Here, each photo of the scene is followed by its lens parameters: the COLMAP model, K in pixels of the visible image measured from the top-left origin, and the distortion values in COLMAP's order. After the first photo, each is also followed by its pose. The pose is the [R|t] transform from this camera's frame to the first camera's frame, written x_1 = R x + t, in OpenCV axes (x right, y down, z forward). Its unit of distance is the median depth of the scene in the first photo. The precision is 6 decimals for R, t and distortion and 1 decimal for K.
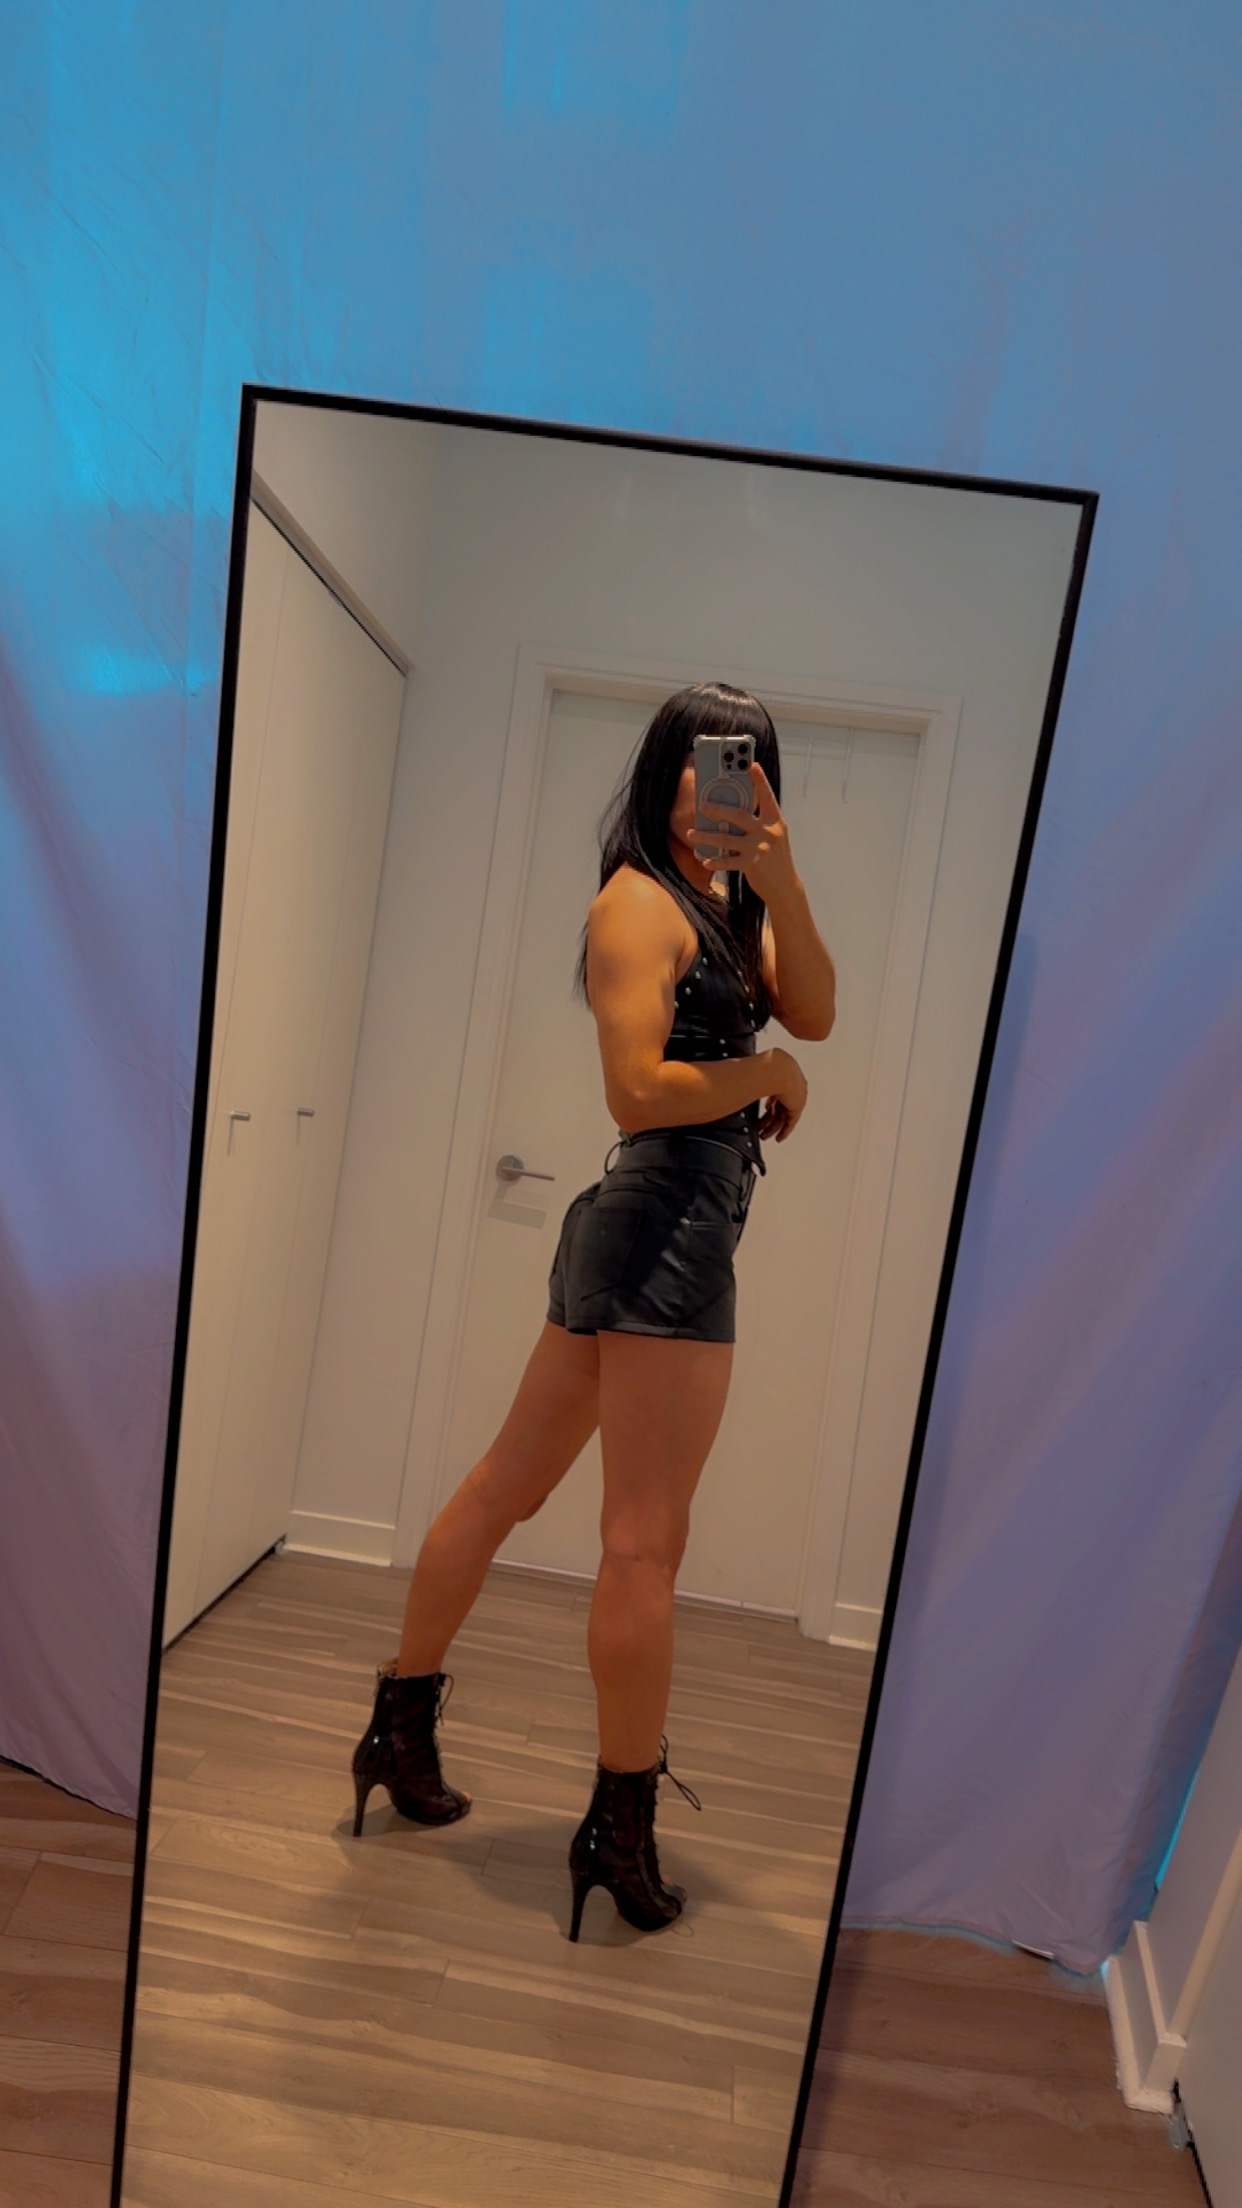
lens RADIAL K [[1642.3, 0, 626.9], [0, 1642.3, 1091.2], [0, 0, 1]] dist [0.002602, -0.003627]
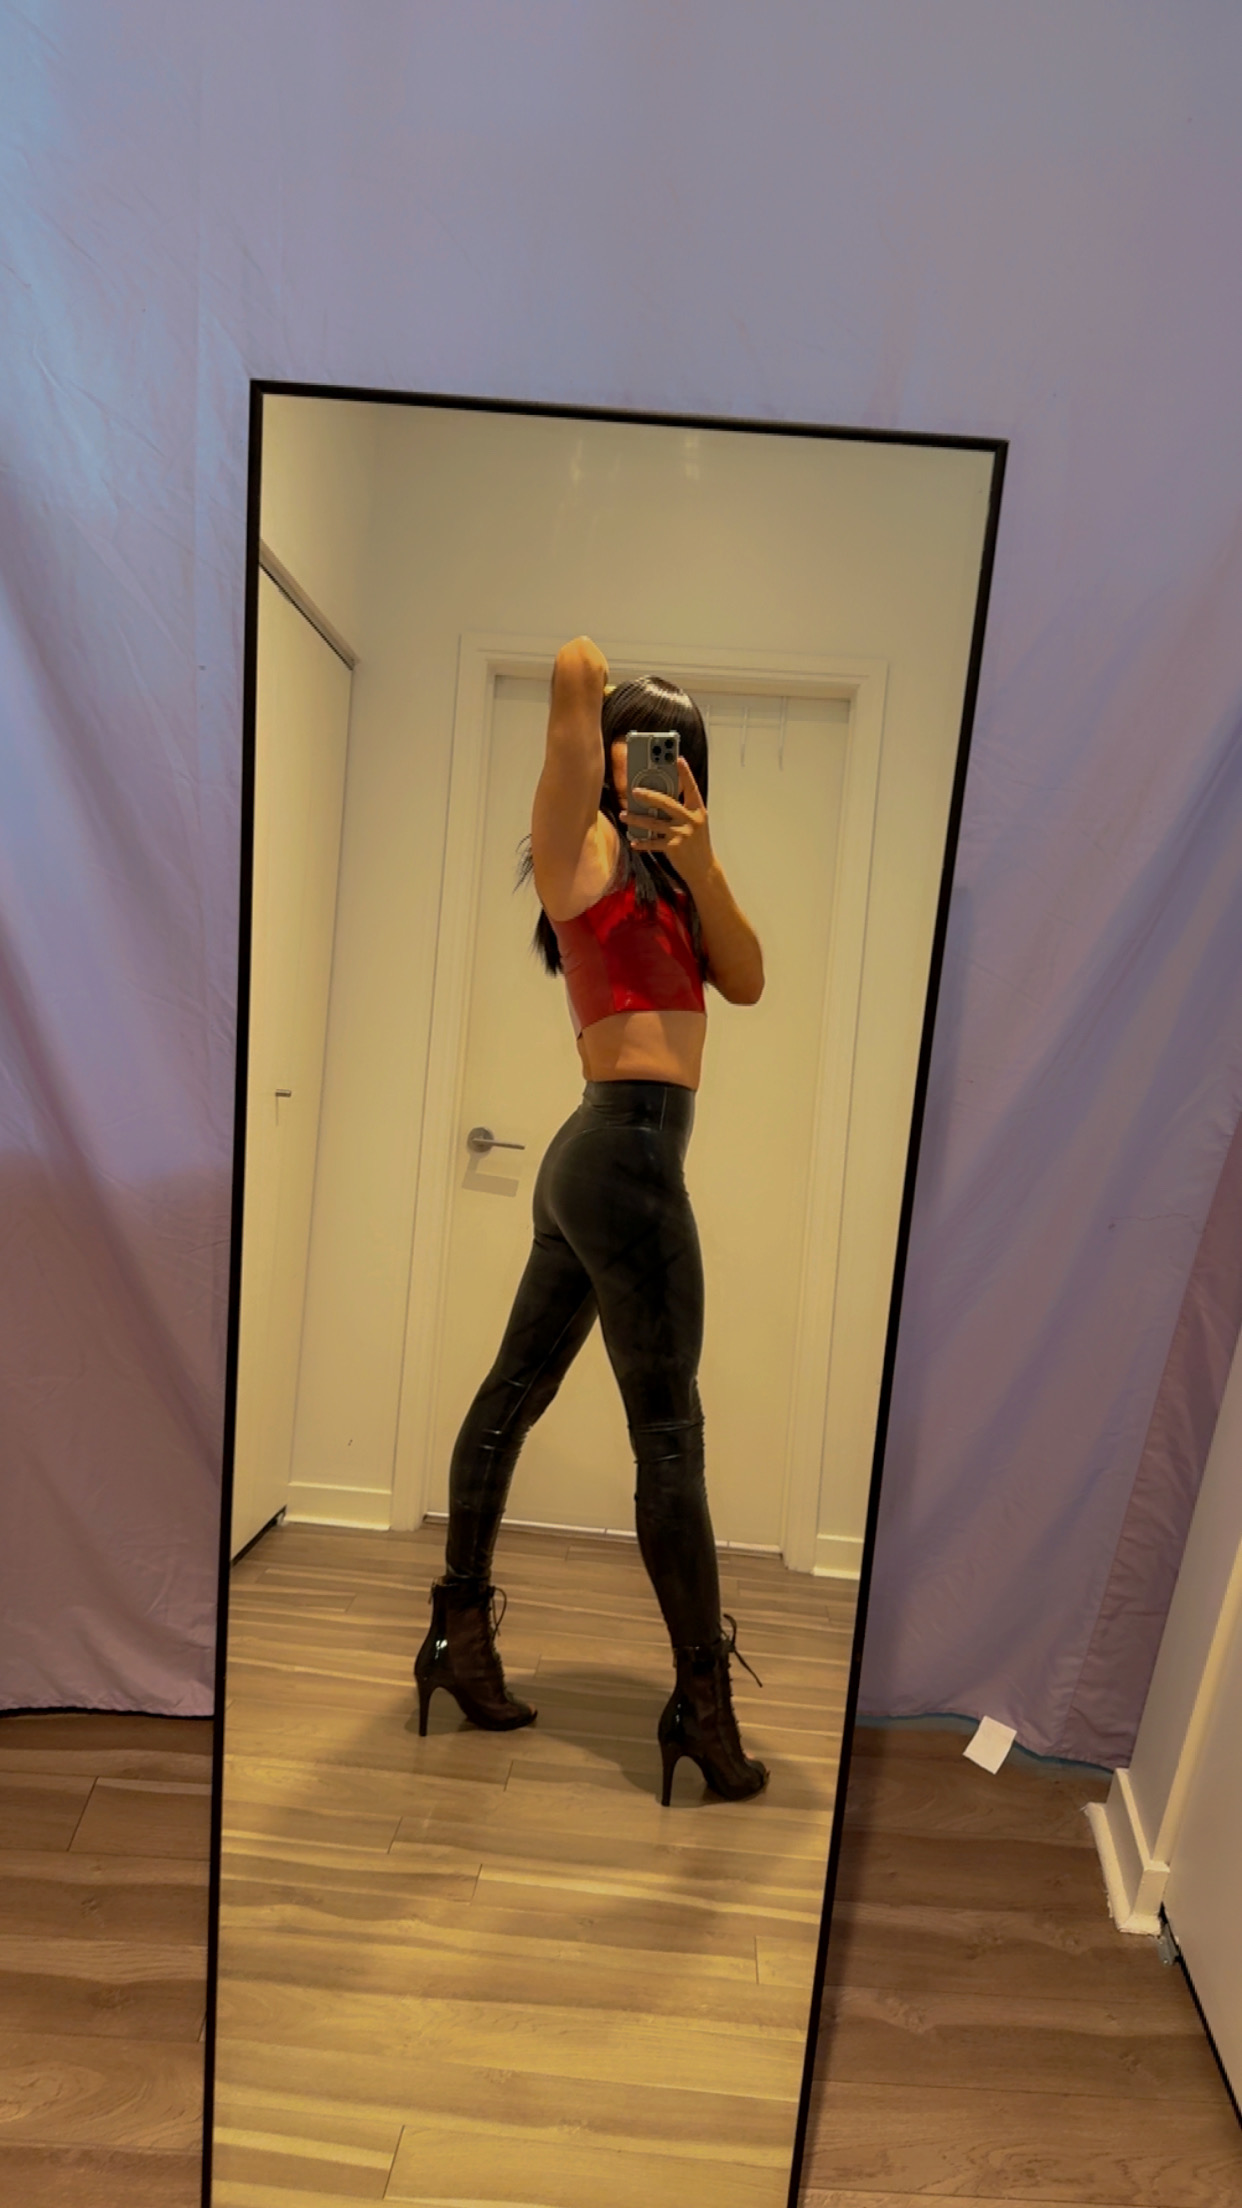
lens RADIAL K [[1639.7, 0, 621.8], [0, 1639.7, 1092.9], [0, 0, 1]] dist [0.000303, -0.002830]
pose [[0.997768, -0.059707, 0.029890, -0.022654], [0.059630, 0.998215, 0.003480, 0.037472], [-0.030045, -0.001690, 0.999547, -0.071567]]
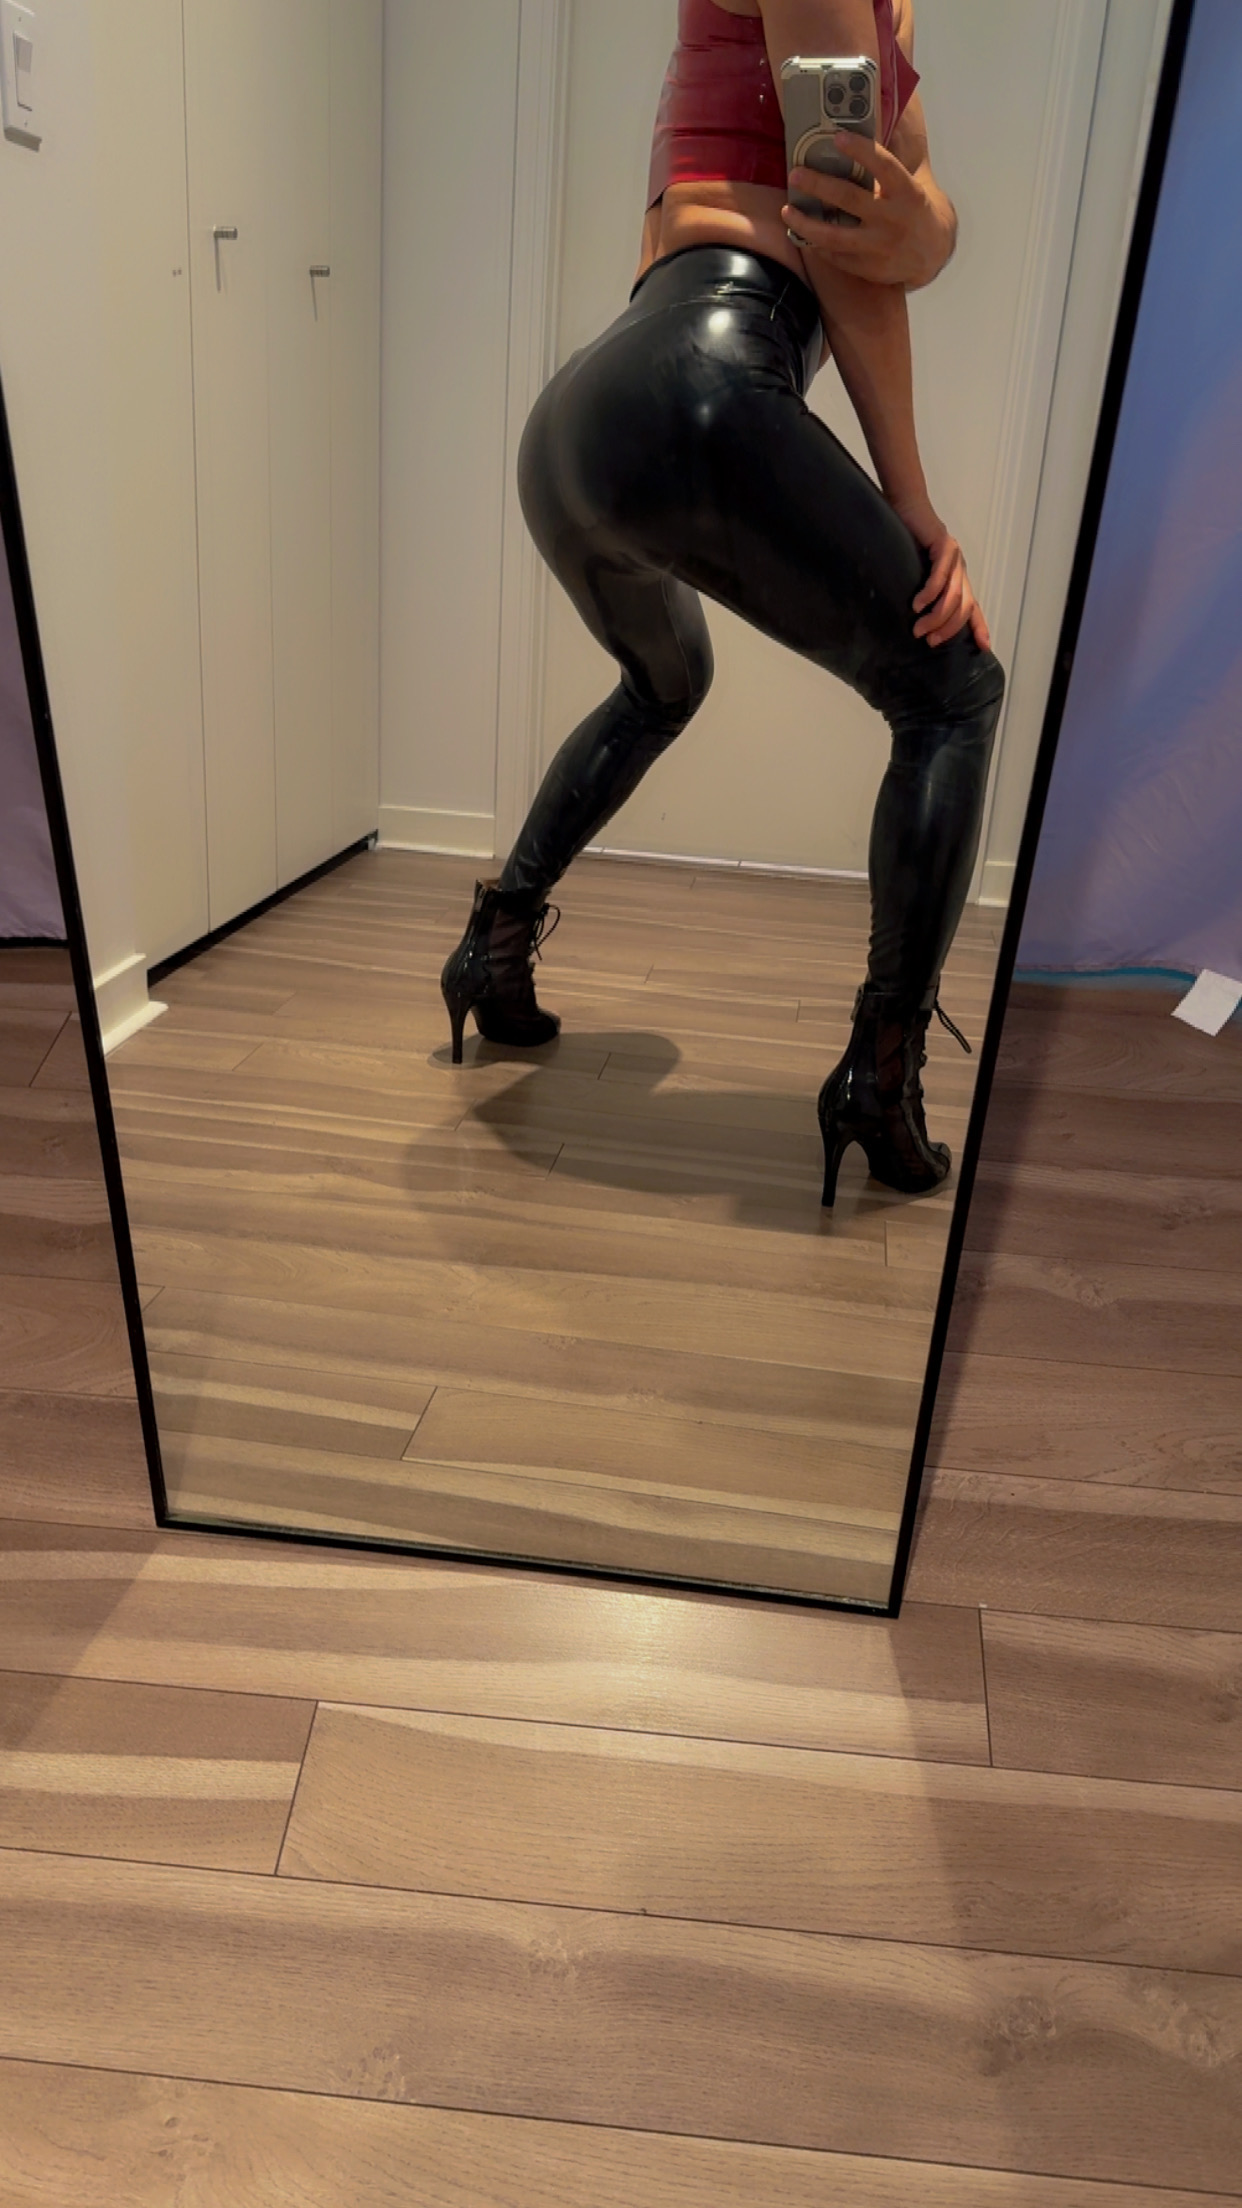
lens RADIAL K [[1607.7, 0, 621.0], [0, 1607.7, 1104.0], [0, 0, 1]] dist [0.114202, -0.001173]
pose [[0.994385, -0.052048, -0.092138, 0.006845], [0.079625, 0.941487, 0.327508, 0.255873], [0.069700, -0.333005, 0.940345, 0.205972]]
